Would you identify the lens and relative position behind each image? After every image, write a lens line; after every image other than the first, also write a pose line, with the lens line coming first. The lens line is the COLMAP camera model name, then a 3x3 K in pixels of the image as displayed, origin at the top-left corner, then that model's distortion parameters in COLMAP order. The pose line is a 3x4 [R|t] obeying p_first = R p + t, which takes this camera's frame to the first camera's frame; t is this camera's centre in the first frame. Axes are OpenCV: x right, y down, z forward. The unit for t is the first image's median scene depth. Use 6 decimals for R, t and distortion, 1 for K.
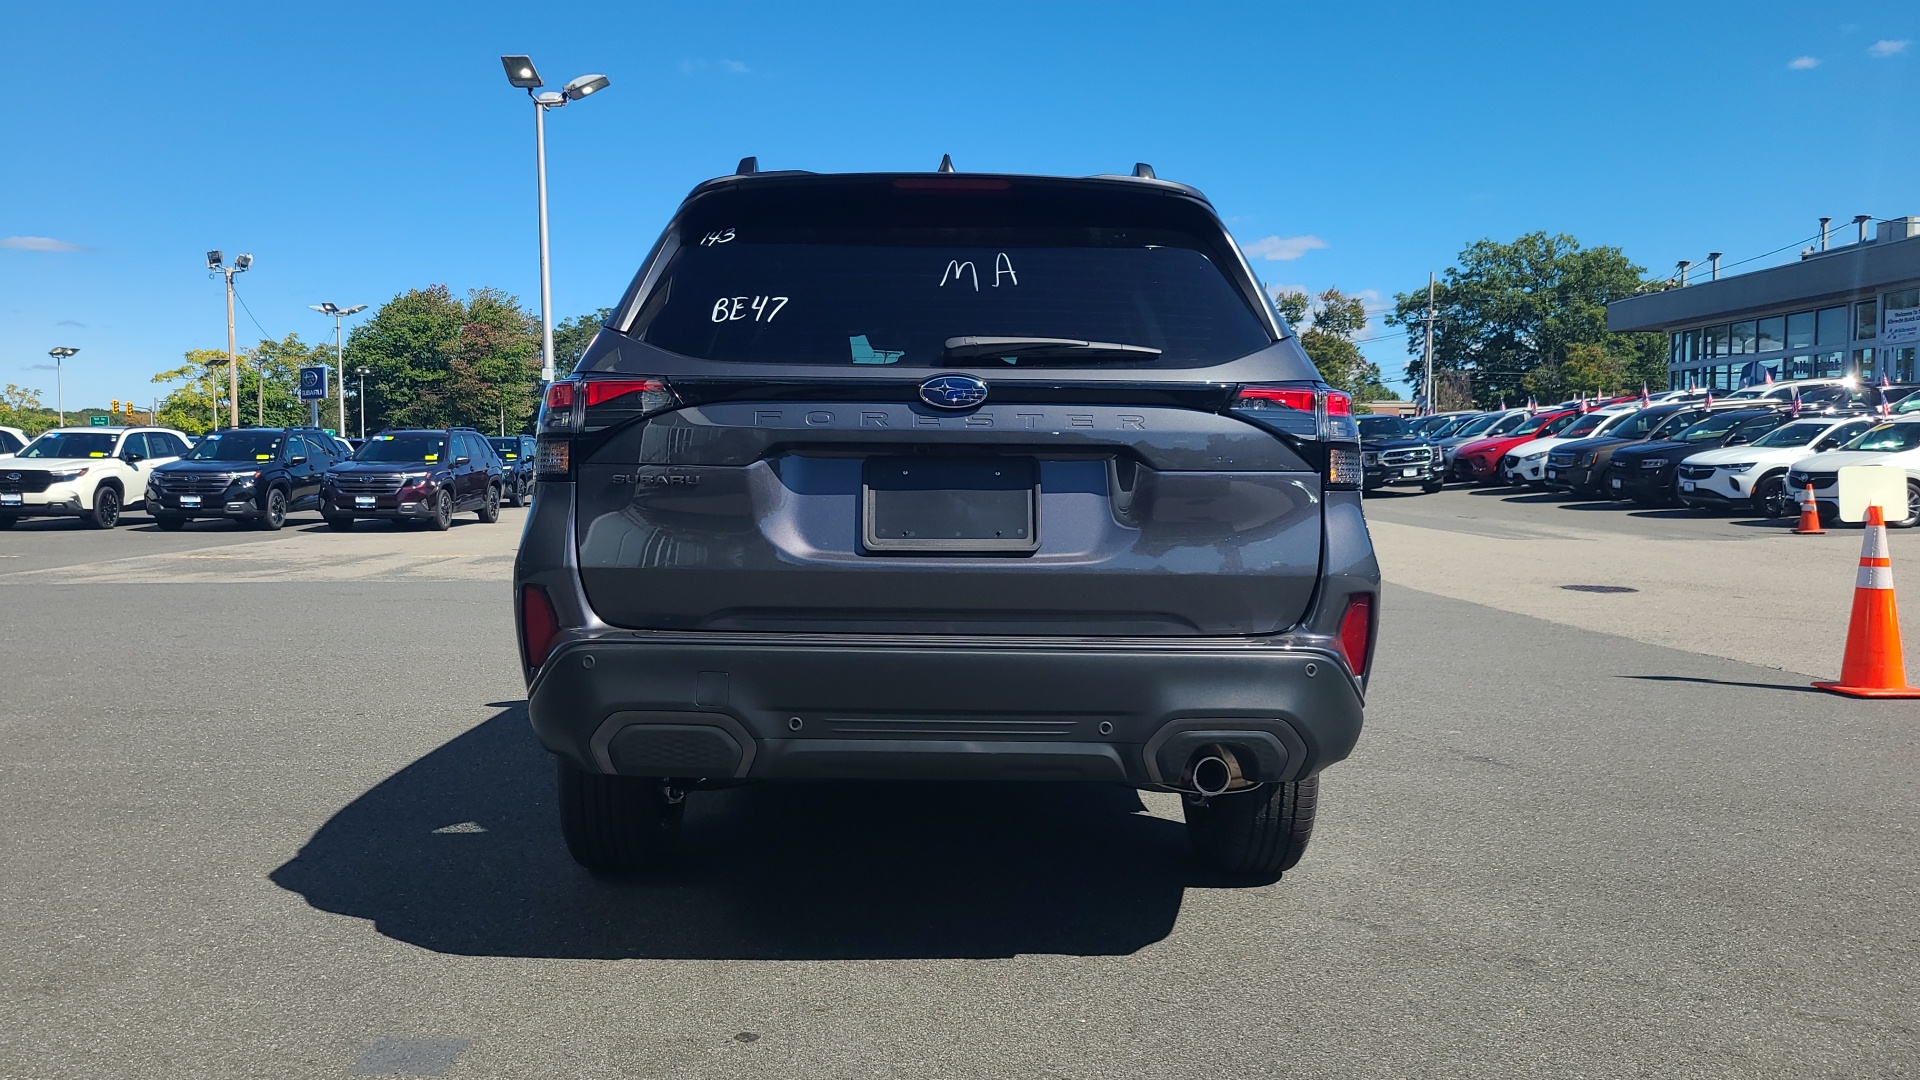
lens RADIAL K [[1439.7, 0, 931.5], [0, 1439.7, 559.7], [0, 0, 1]] dist [0.056846, -0.031990]
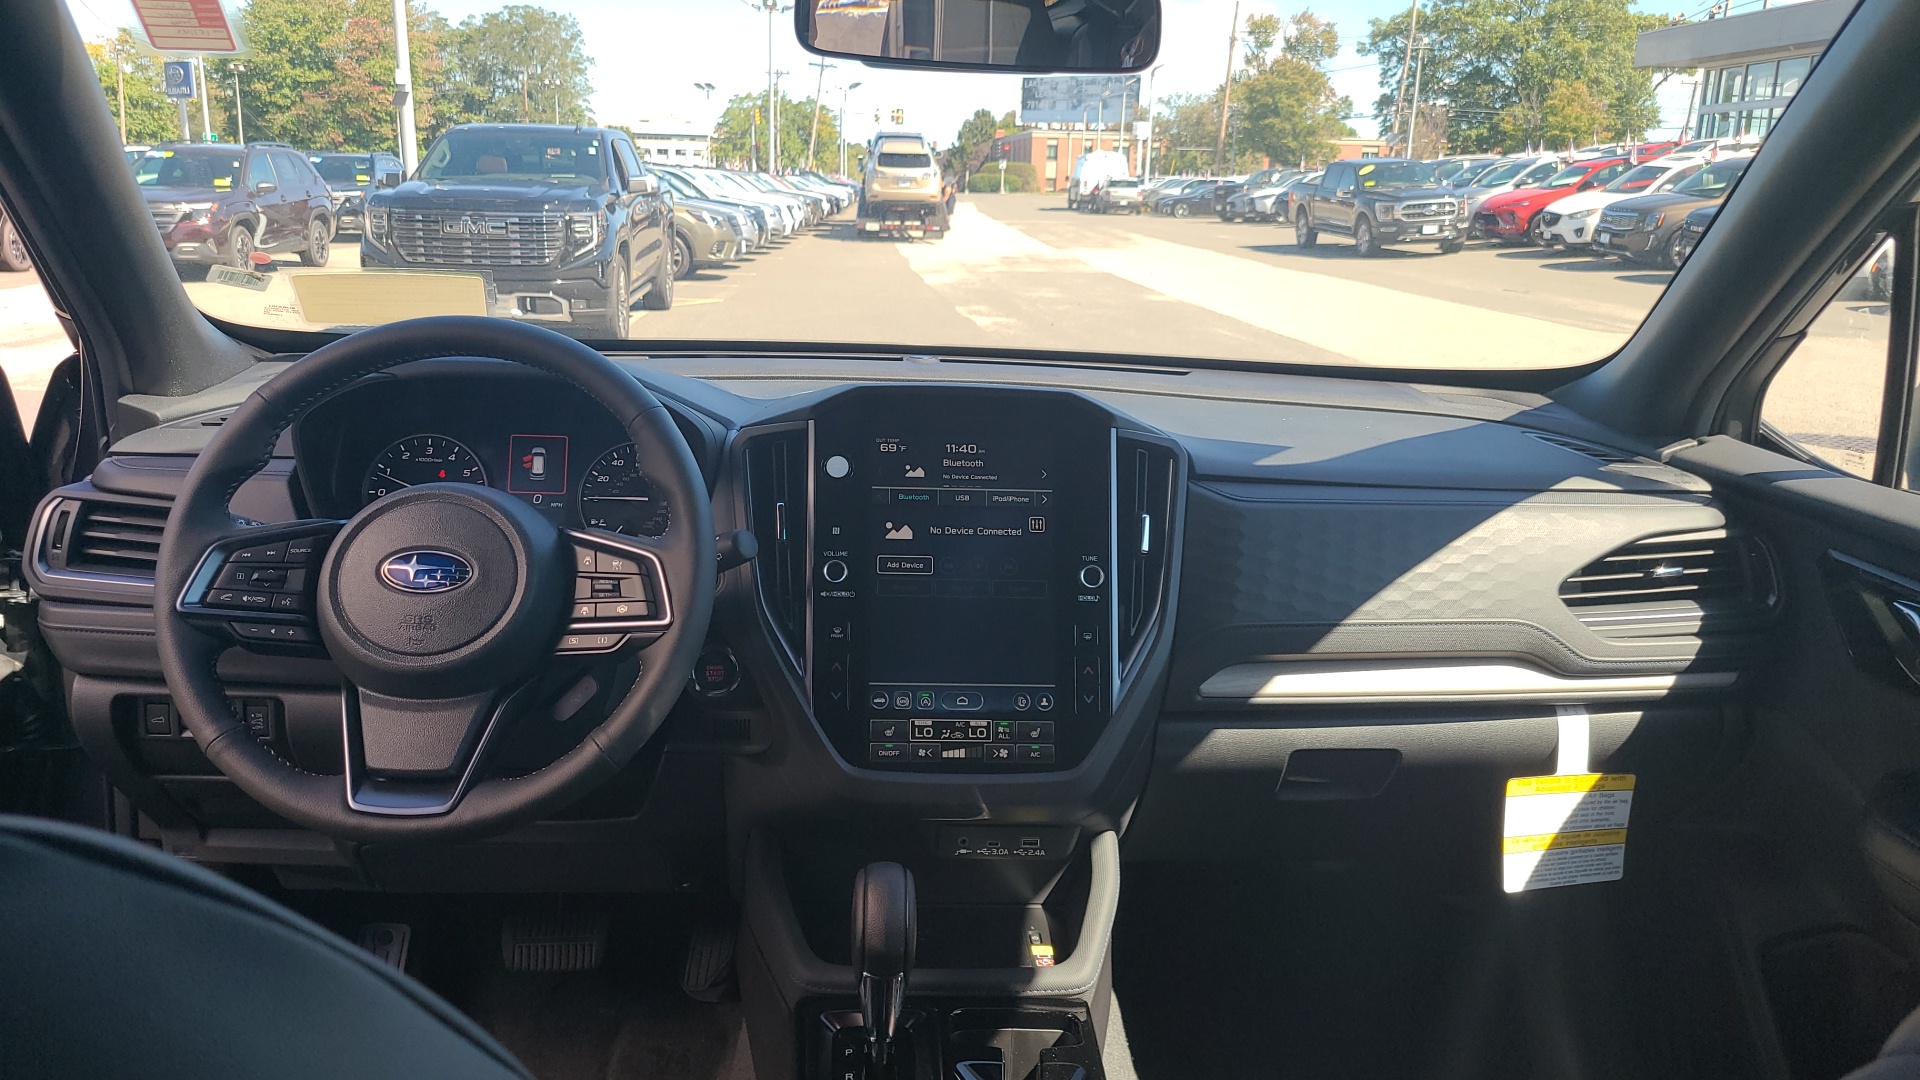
lens RADIAL K [[1439.7, 0, 936.0], [0, 1439.7, 527.7], [0, 0, 1]] dist [0.056846, -0.031990]
pose [[0.998580, 0.016171, 0.050759, -0.002011], [-0.024178, 0.986604, 0.161334, -0.013707], [-0.047470, -0.162332, 0.985594, 0.108136]]
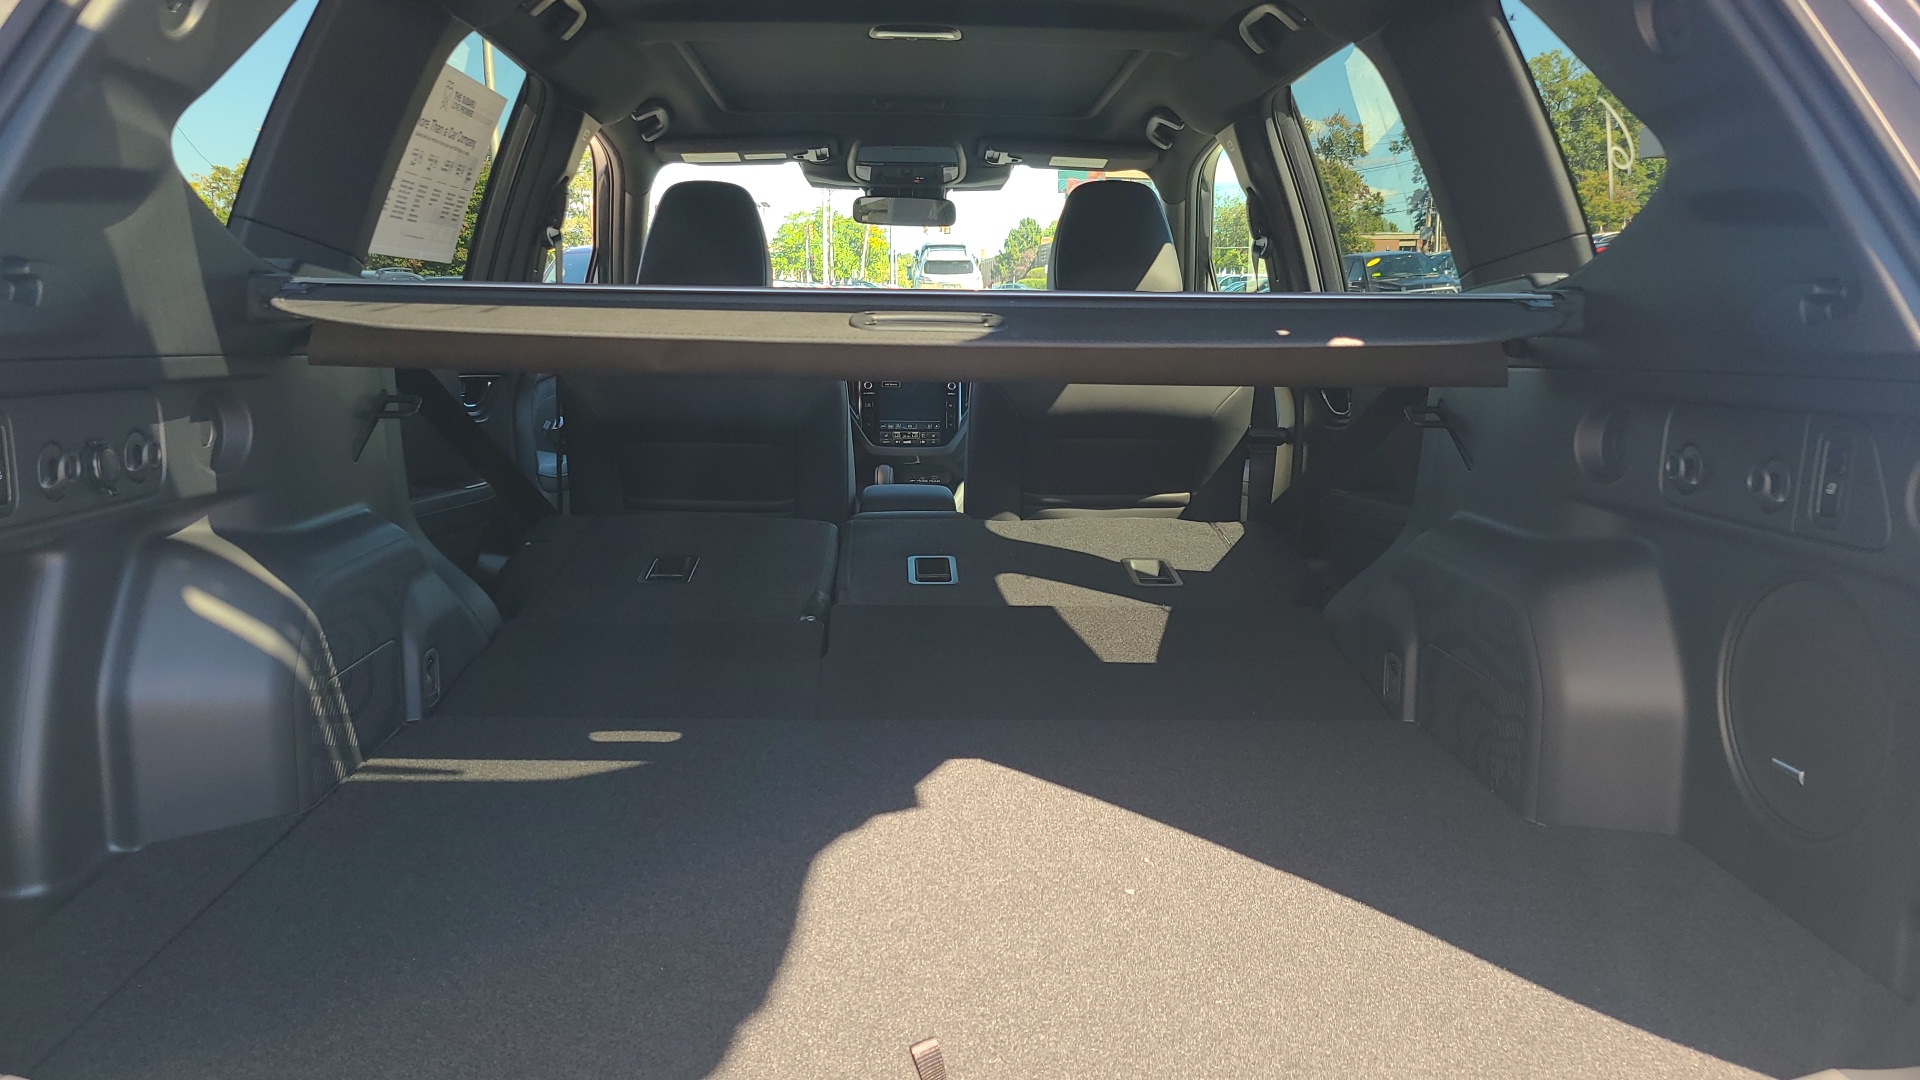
lens RADIAL K [[1439.7, 0, 950.3], [0, 1439.7, 568.3], [0, 0, 1]] dist [0.056846, -0.031990]
pose [[0.999771, -0.006322, 0.020465, 0.000435], [0.003857, 0.992967, 0.118326, -0.007905], [-0.021069, -0.118220, 0.992764, 0.047735]]
